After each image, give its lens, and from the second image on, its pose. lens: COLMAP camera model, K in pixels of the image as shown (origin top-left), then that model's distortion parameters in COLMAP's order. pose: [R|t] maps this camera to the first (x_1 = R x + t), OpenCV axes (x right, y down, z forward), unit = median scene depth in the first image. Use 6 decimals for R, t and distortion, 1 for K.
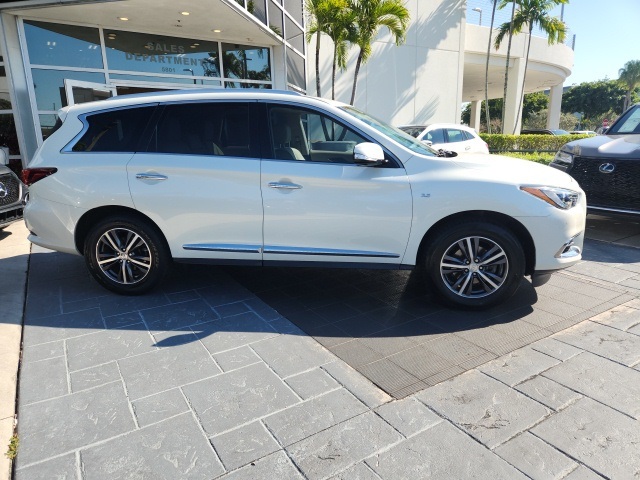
lens RADIAL K [[428.7, 0, 334.7], [0, 428.7, 233.2], [0, 0, 1]] dist [0.061807, -0.050948]
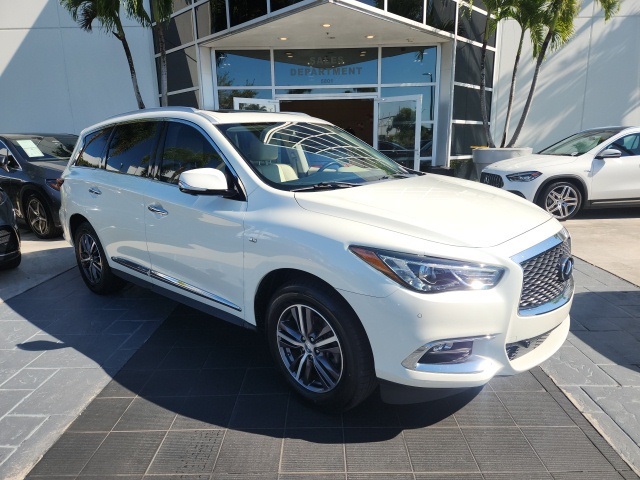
lens RADIAL K [[428.7, 0, 321.3], [0, 428.7, 238.2], [0, 0, 1]] dist [0.061807, -0.050948]
pose [[0.828445, 0.120009, -0.547063, 0.702796], [-0.115887, 0.992365, 0.042202, -0.132052], [0.547951, 0.028435, 0.836027, 0.411530]]
